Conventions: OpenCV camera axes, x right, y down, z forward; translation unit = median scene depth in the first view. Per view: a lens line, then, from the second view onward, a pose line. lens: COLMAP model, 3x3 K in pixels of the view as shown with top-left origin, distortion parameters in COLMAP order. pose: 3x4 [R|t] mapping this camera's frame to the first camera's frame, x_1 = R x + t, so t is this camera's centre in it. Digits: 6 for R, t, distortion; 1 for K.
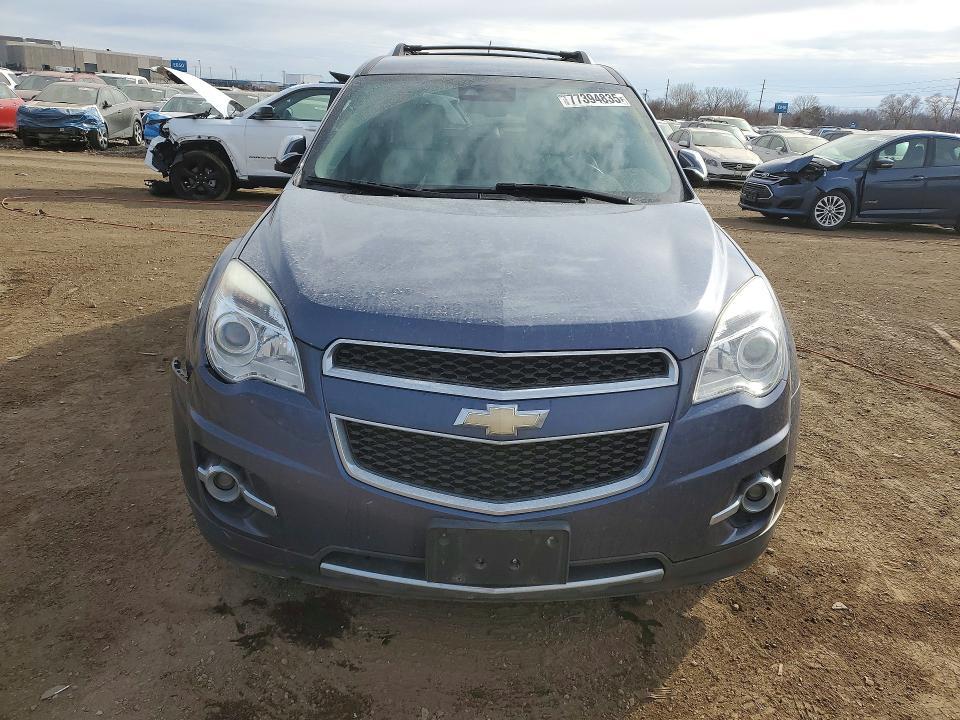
lens RADIAL K [[744.0, 0, 480.0], [0, 744.0, 360.0], [0, 0, 1]] dist [0.004652, 0.004328]
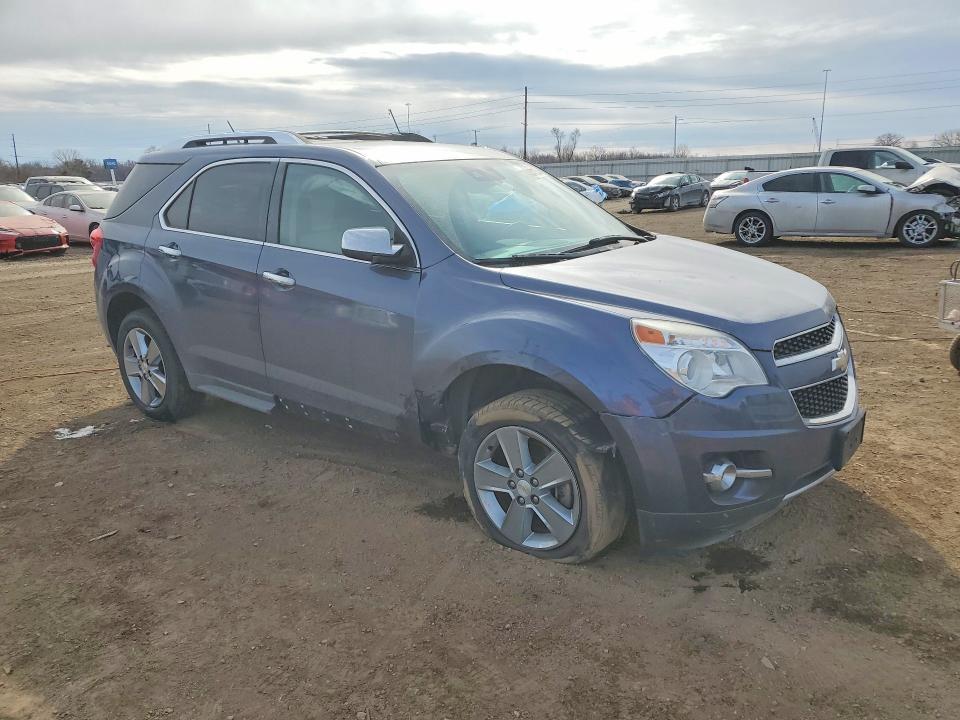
lens RADIAL K [[744.0, 0, 480.0], [0, 744.0, 360.0], [0, 0, 1]] dist [0.004652, 0.004328]
pose [[0.638739, -0.255557, 0.725744, -1.417673], [0.300547, 0.951164, 0.070418, -0.236645], [-0.708297, 0.173141, 0.684352, 0.337785]]
